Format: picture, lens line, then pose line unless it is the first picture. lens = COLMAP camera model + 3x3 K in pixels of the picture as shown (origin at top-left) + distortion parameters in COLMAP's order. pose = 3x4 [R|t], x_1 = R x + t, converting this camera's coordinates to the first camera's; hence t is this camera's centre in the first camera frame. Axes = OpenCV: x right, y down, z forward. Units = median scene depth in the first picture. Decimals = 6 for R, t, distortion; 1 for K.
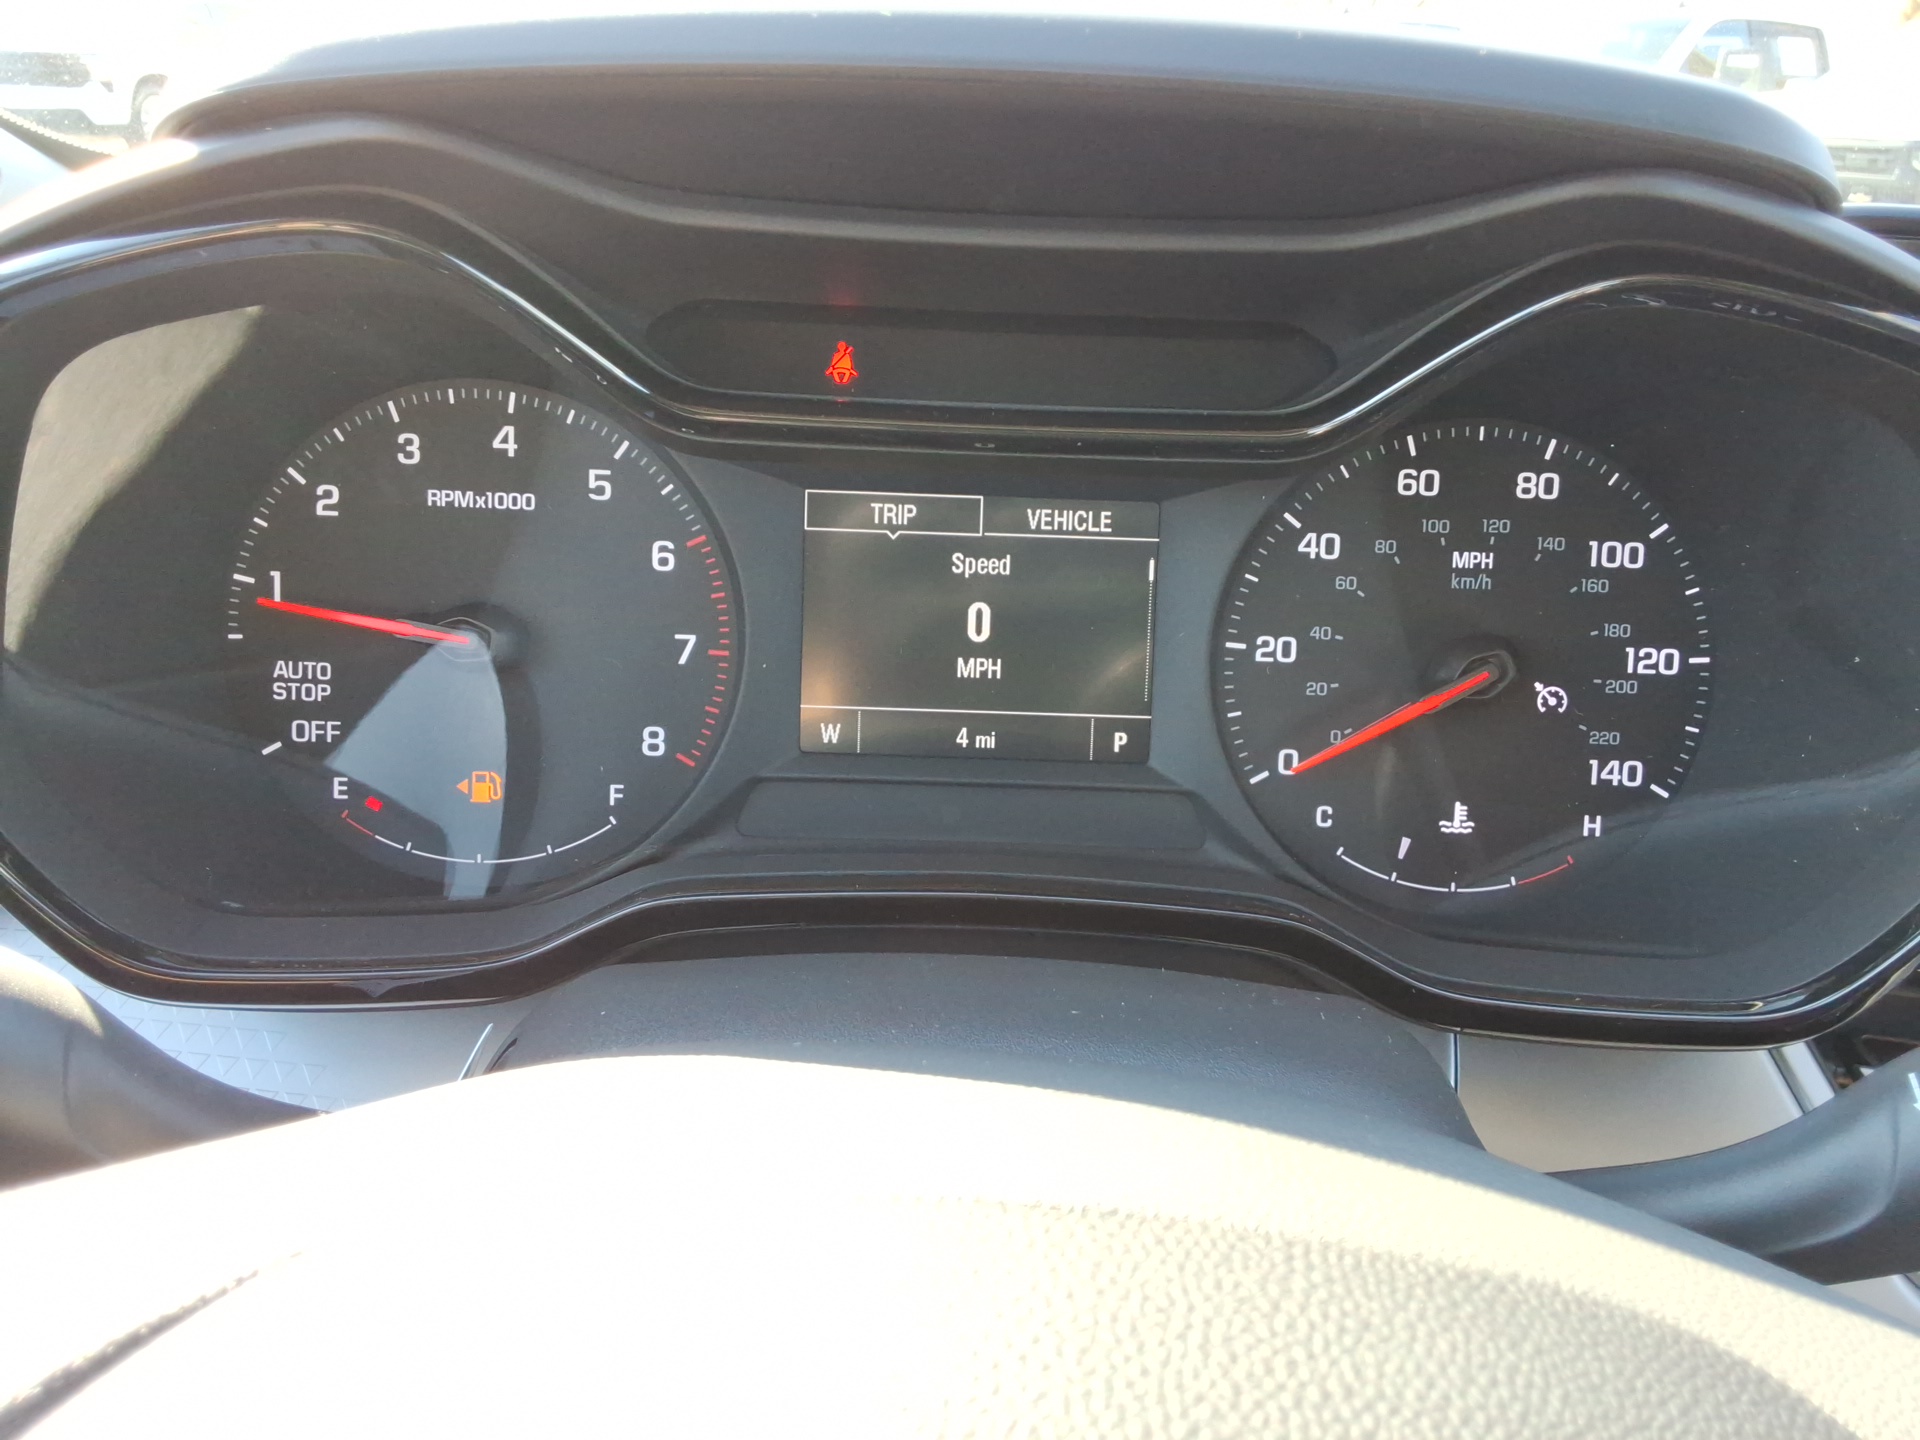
lens RADIAL K [[1546.2, 0, 987.2], [0, 1546.2, 709.5], [0, 0, 1]] dist [0.130394, -0.192608]
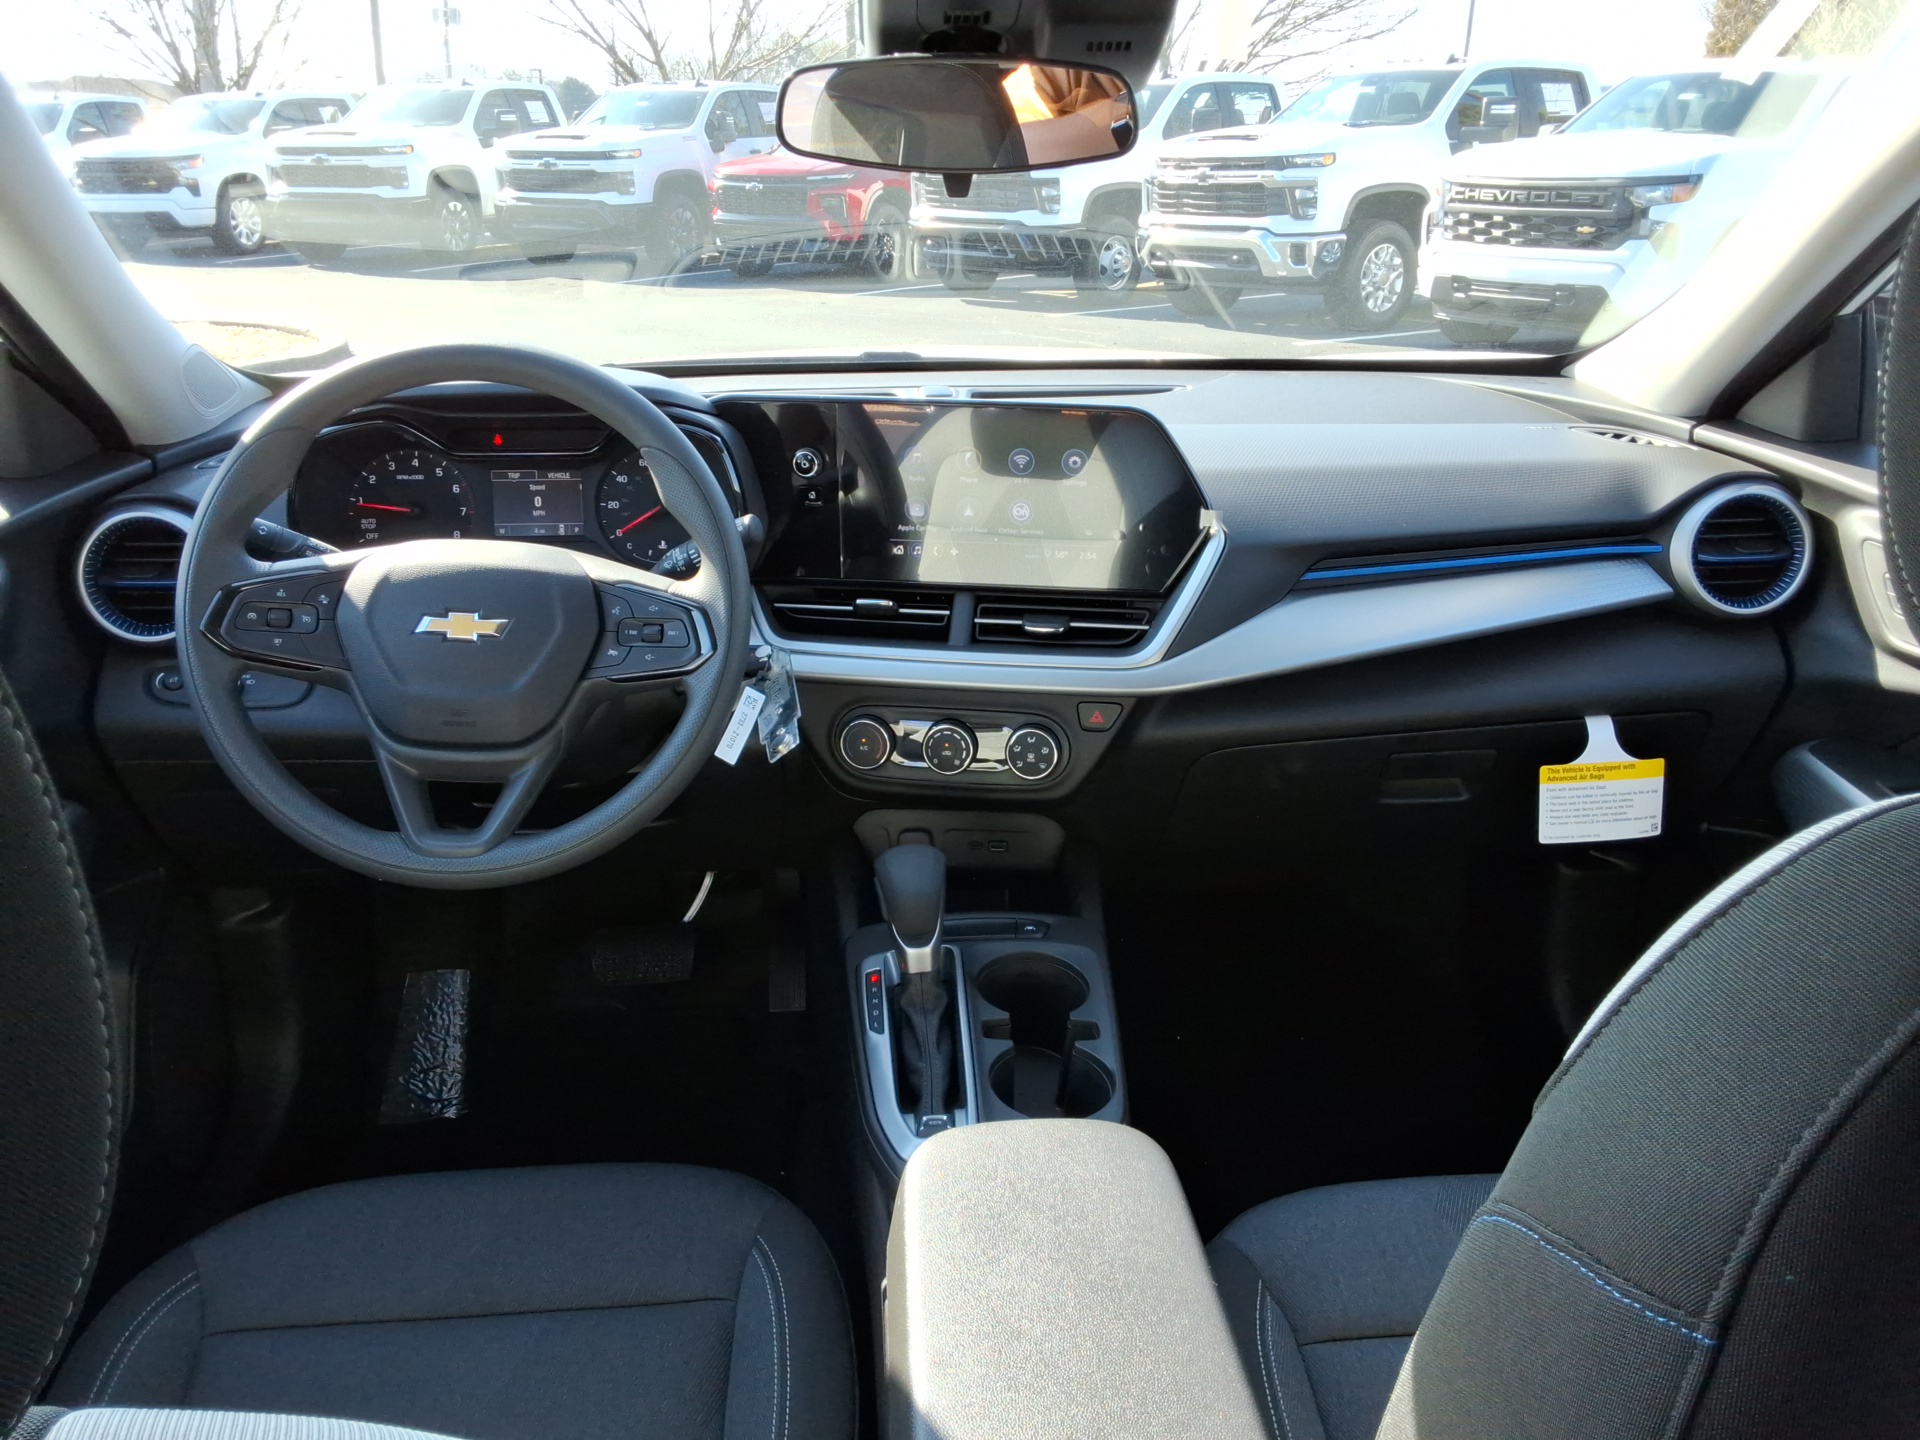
lens RADIAL K [[1546.2, 0, 987.2], [0, 1546.2, 709.5], [0, 0, 1]] dist [0.130394, -0.192608]
pose [[0.996365, -0.063122, 0.057204, 0.898582], [0.064610, 0.997609, -0.024544, 0.663220], [-0.055518, 0.028151, 0.998061, -3.134691]]
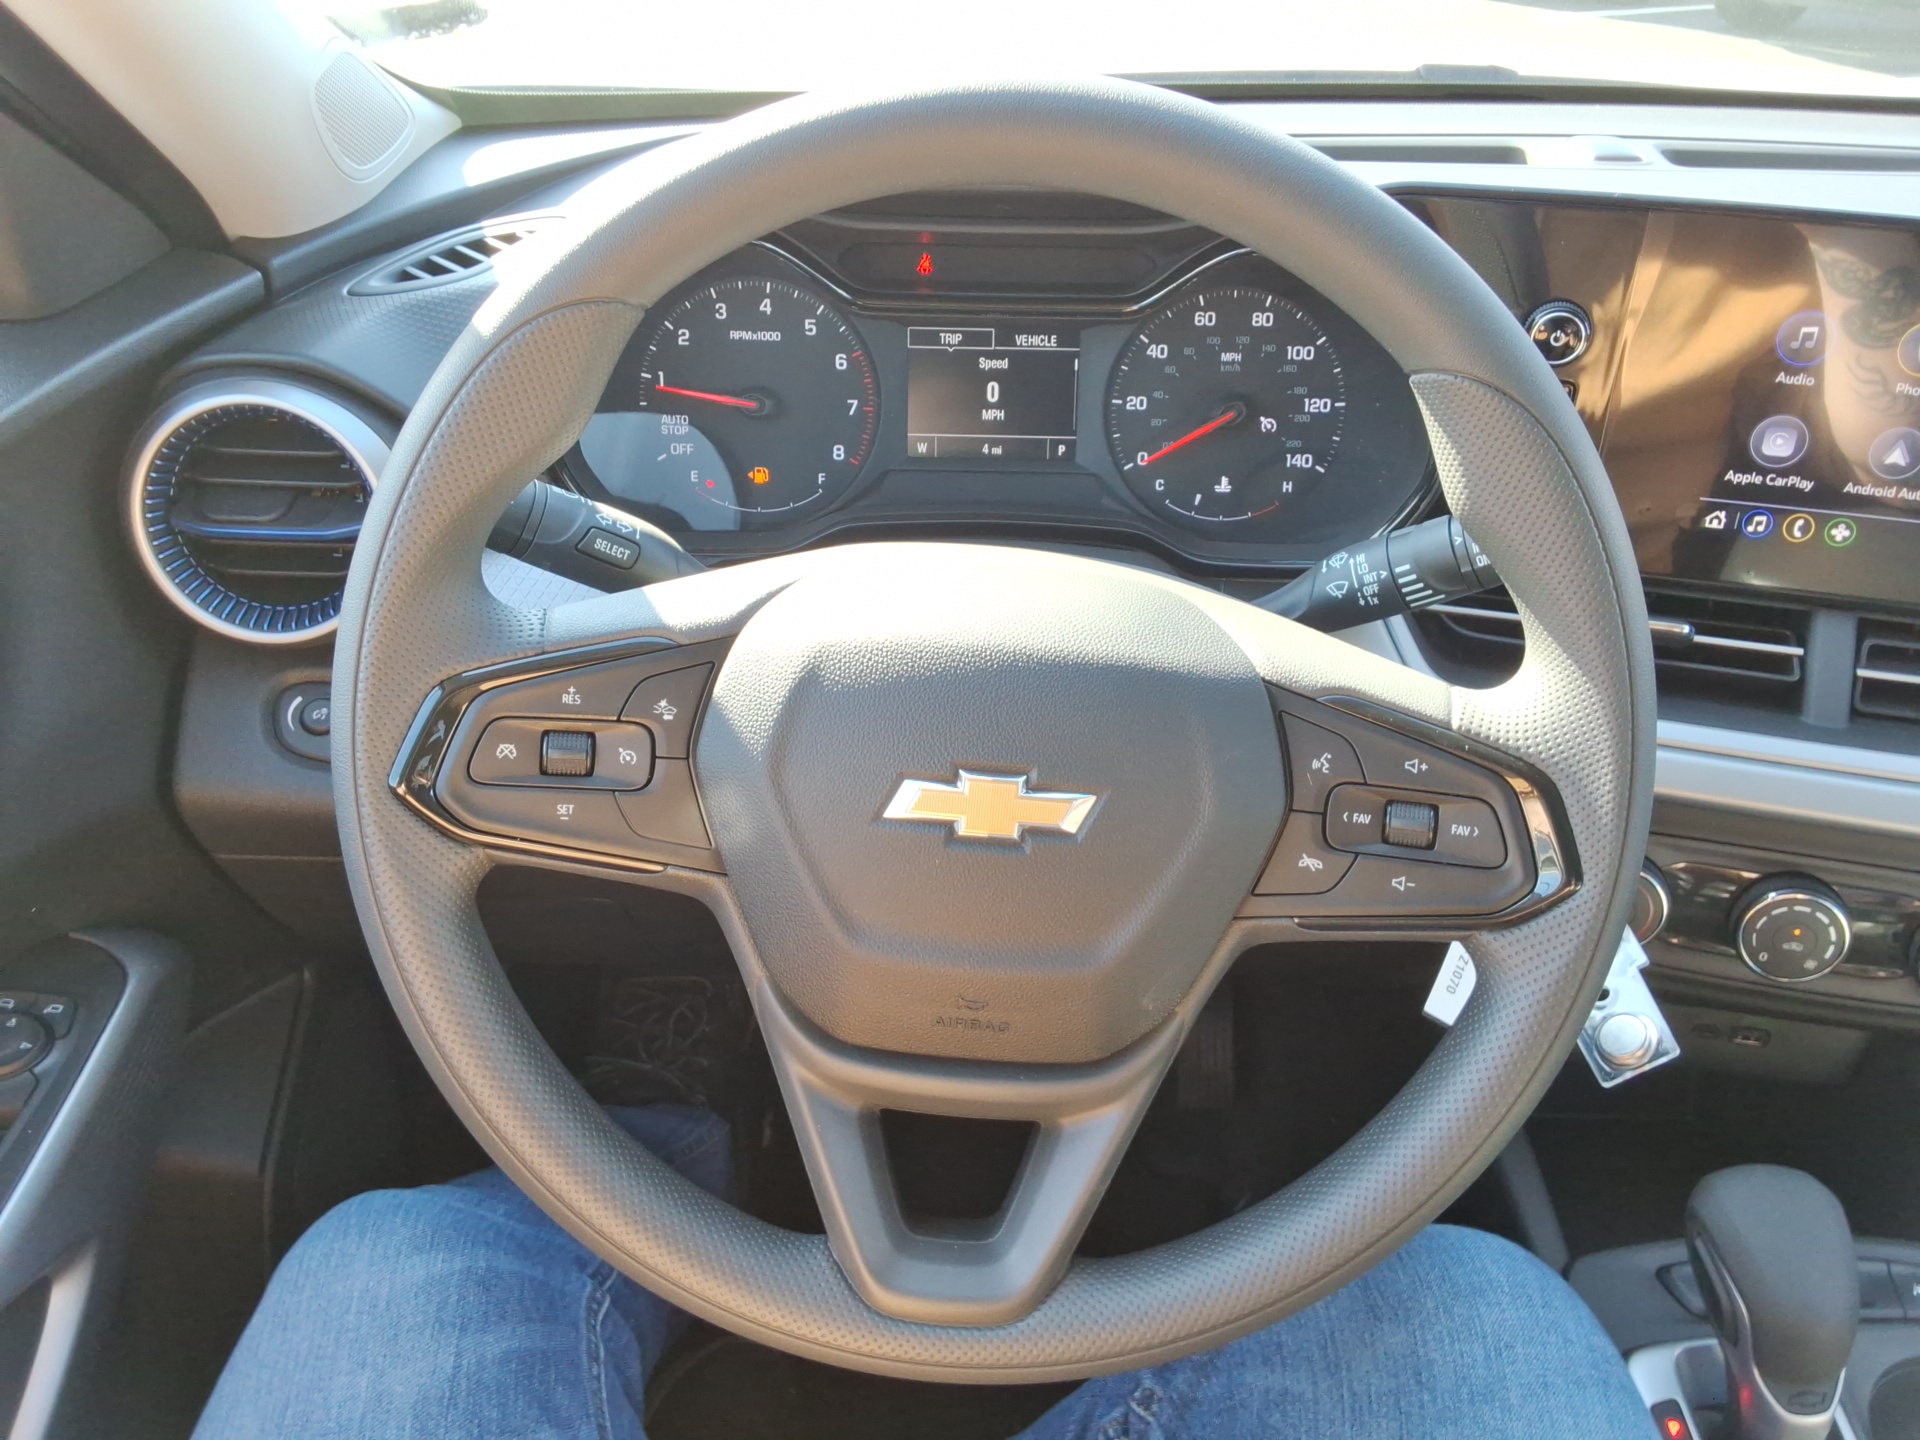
lens RADIAL K [[1546.2, 0, 987.2], [0, 1546.2, 709.5], [0, 0, 1]] dist [0.130394, -0.192608]
pose [[0.999812, -0.011937, -0.015263, 0.013951], [0.014229, 0.986978, 0.160227, 0.029529], [0.013151, -0.160414, 0.986962, -1.120304]]
